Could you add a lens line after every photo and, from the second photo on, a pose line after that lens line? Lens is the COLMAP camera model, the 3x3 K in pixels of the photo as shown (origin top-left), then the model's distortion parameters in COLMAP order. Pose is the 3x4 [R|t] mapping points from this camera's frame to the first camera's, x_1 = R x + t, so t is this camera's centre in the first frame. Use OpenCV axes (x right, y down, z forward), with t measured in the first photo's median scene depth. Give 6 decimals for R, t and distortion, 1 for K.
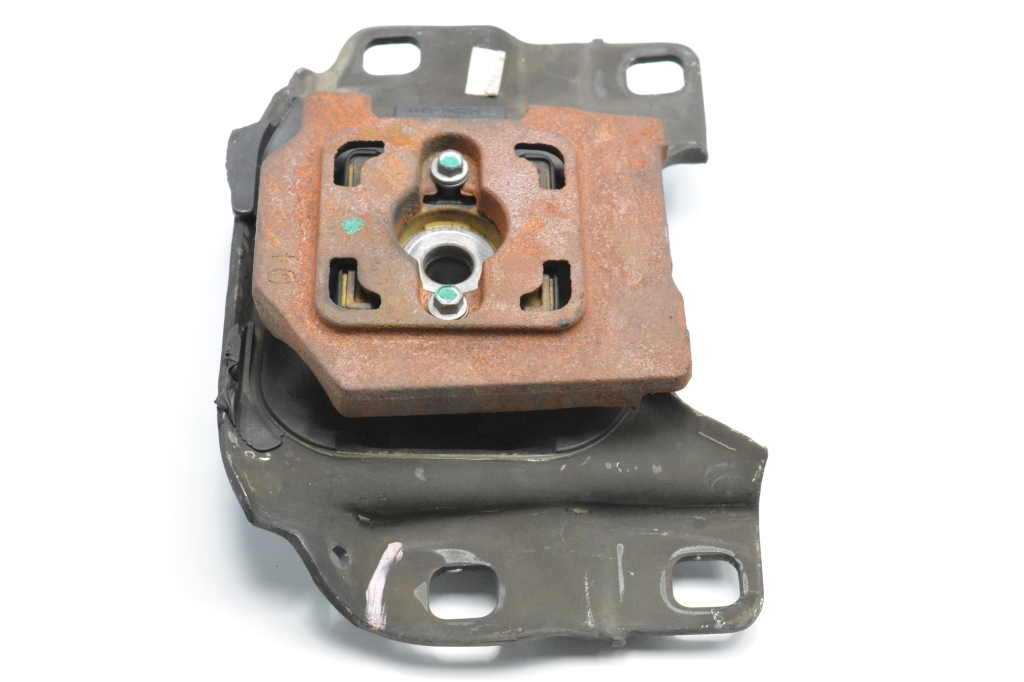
lens RADIAL K [[1834.7, 0, 512.0], [0, 1834.7, 341.0], [0, 0, 1]] dist [-0.001028, 0.013059]
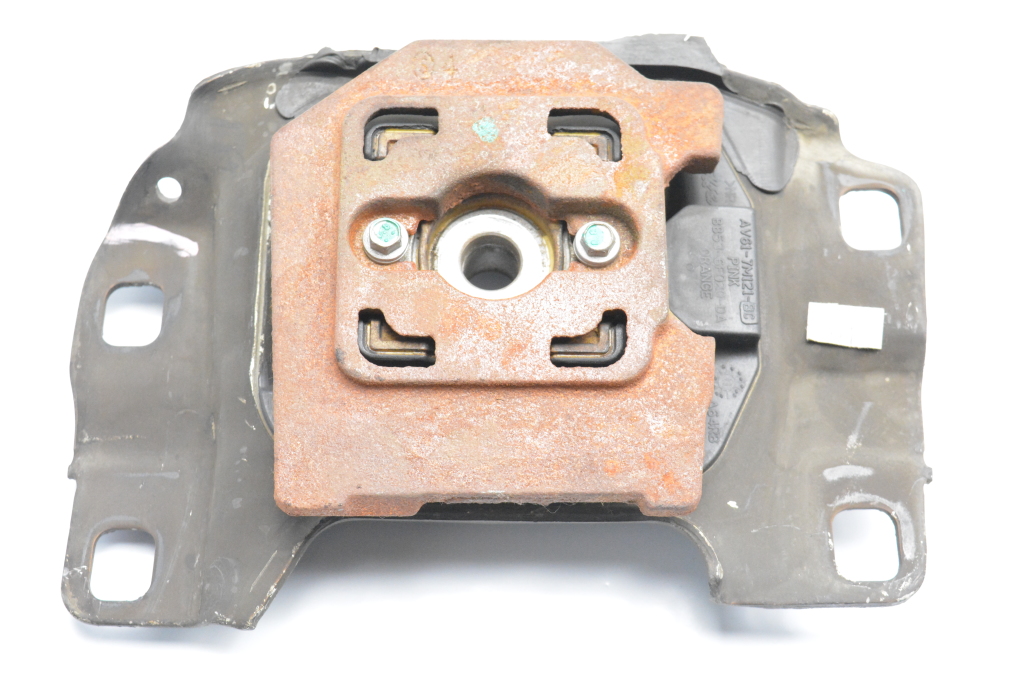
lens RADIAL K [[1626.5, 0, 512.0], [0, 1626.5, 341.0], [0, 0, 1]] dist [-0.015166, -0.092077]
pose [[-0.017135, 0.927043, -0.374564, 0.286439], [-0.811779, 0.205803, 0.546497, -0.462020], [0.583713, 0.313428, 0.749028, 0.457242]]
